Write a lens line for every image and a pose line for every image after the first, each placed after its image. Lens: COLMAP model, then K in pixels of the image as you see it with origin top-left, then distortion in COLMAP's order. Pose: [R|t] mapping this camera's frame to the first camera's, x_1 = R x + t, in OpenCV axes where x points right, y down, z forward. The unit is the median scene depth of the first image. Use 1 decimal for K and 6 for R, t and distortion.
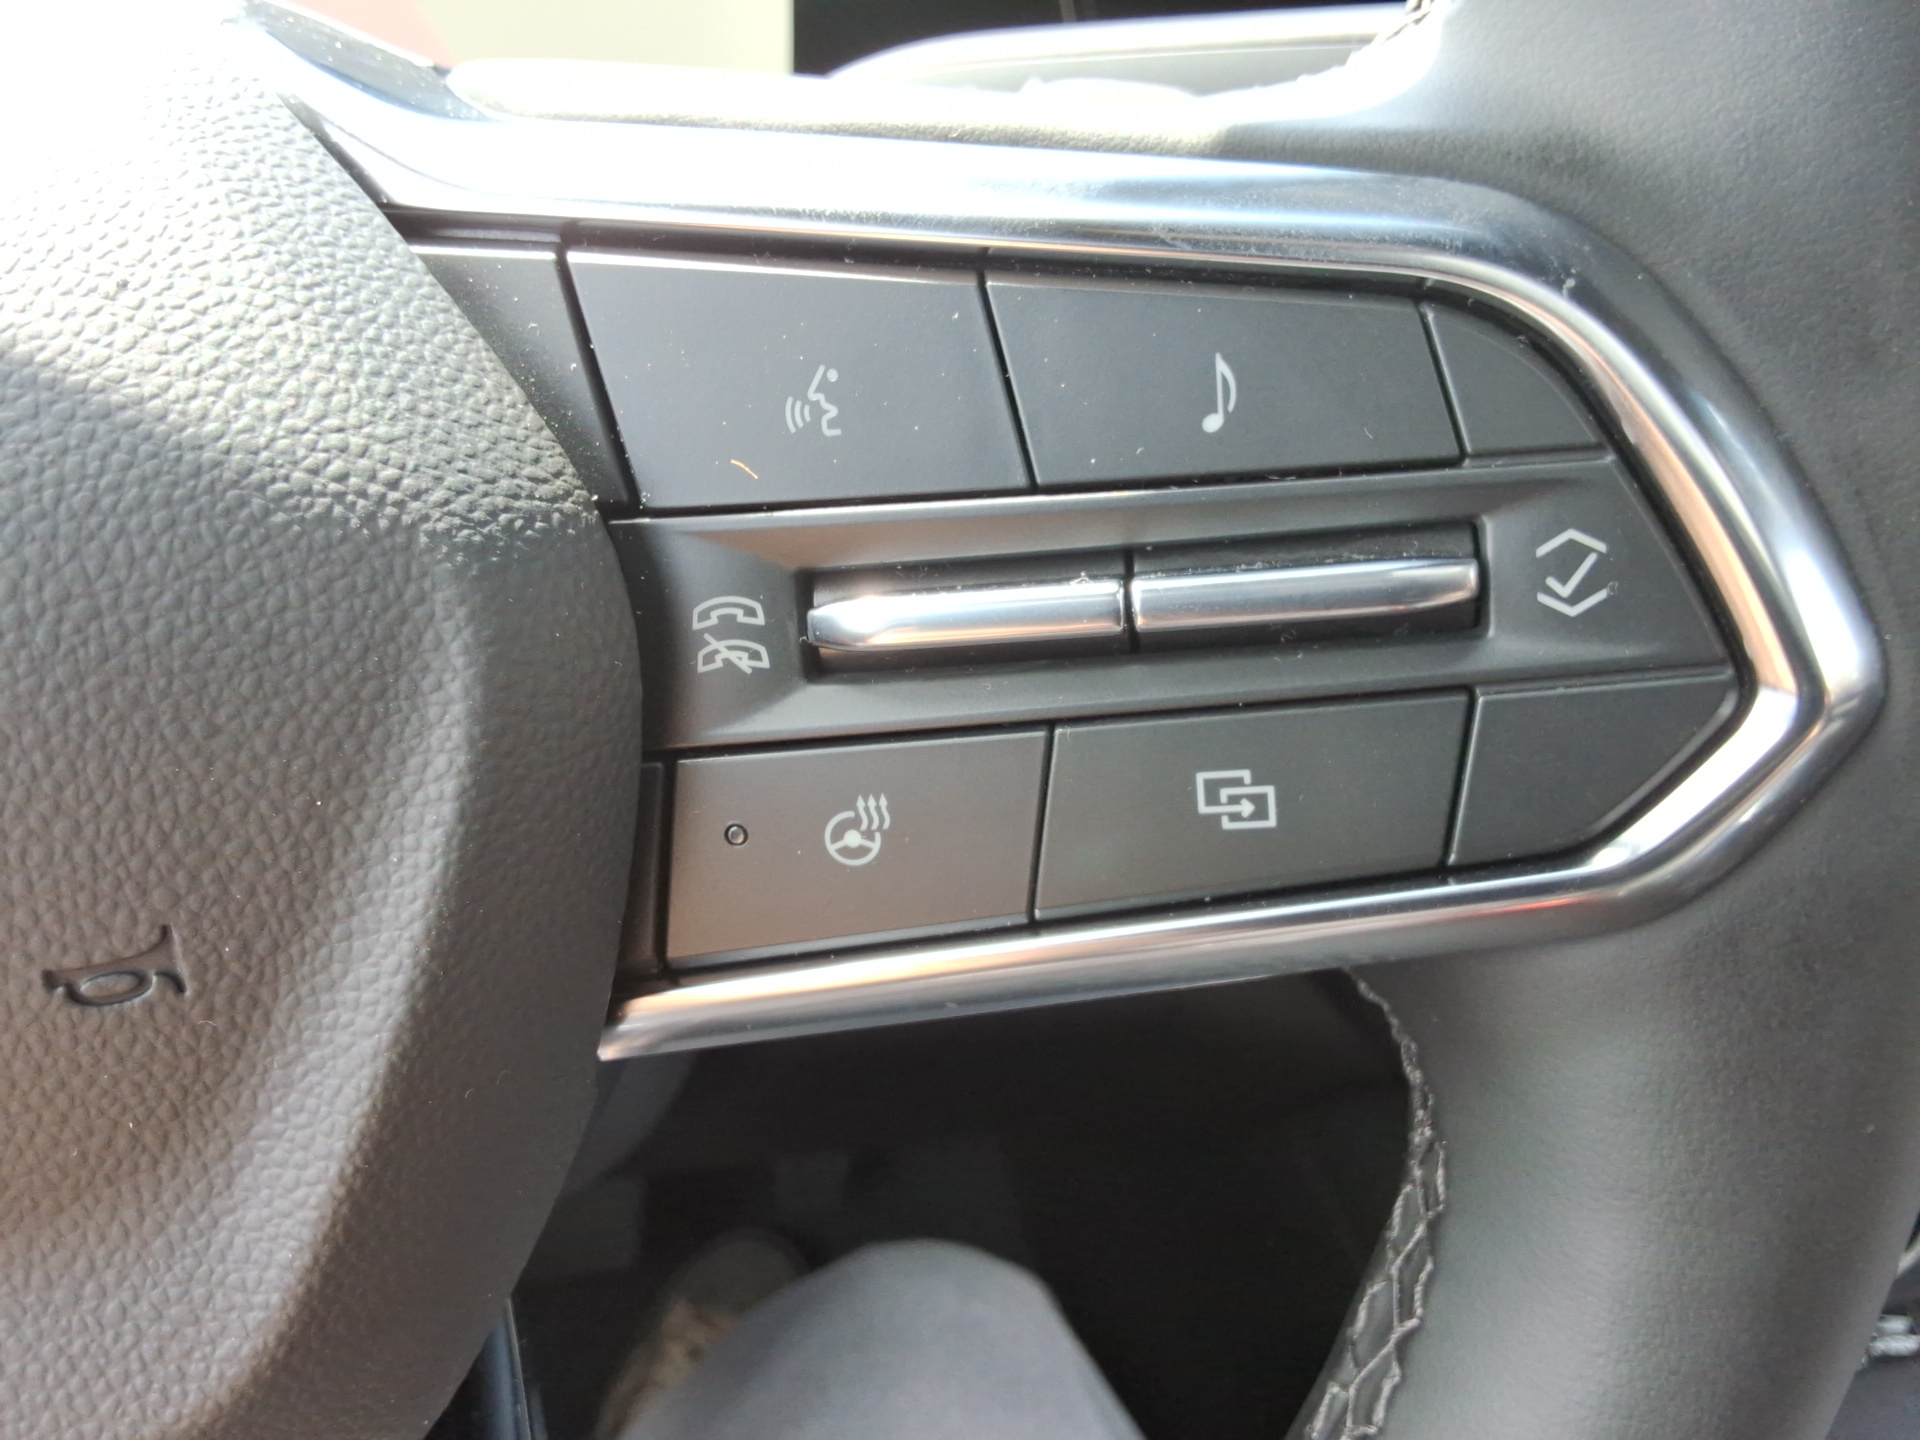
lens RADIAL K [[1582.7, 0, 970.1], [0, 1582.7, 730.9], [0, 0, 1]] dist [0.077397, -0.116851]
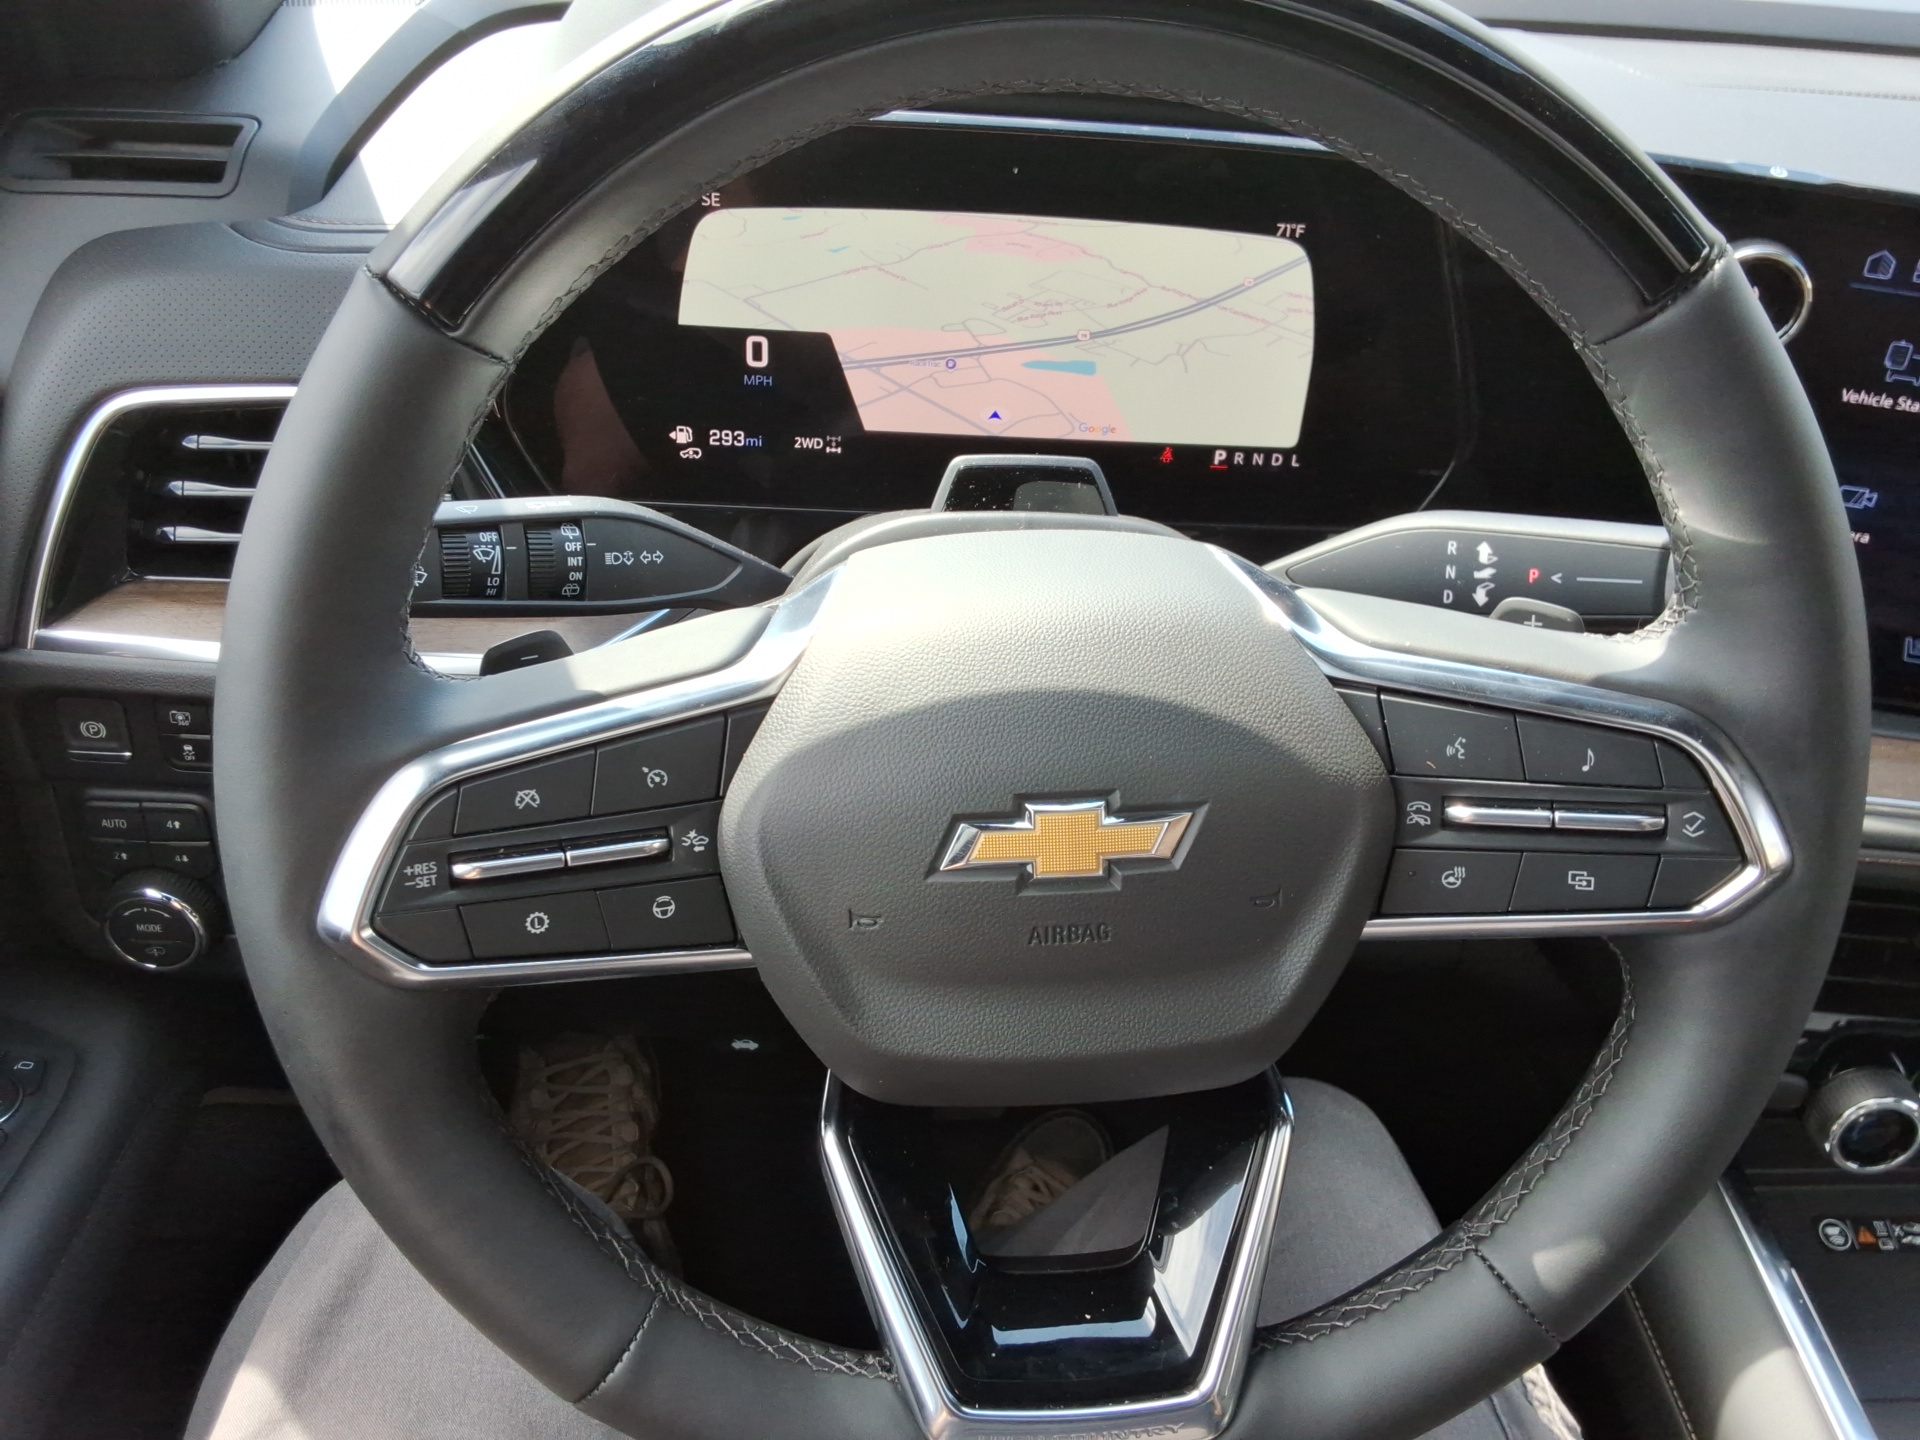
lens RADIAL K [[1548.9, 0, 956.6], [0, 1548.9, 737.4], [0, 0, 1]] dist [0.123945, -0.225047]
pose [[0.989123, 0.084397, -0.120465, -0.737245], [-0.081224, 0.996213, 0.031020, -0.245427], [0.122627, -0.020898, 0.992233, -2.355520]]
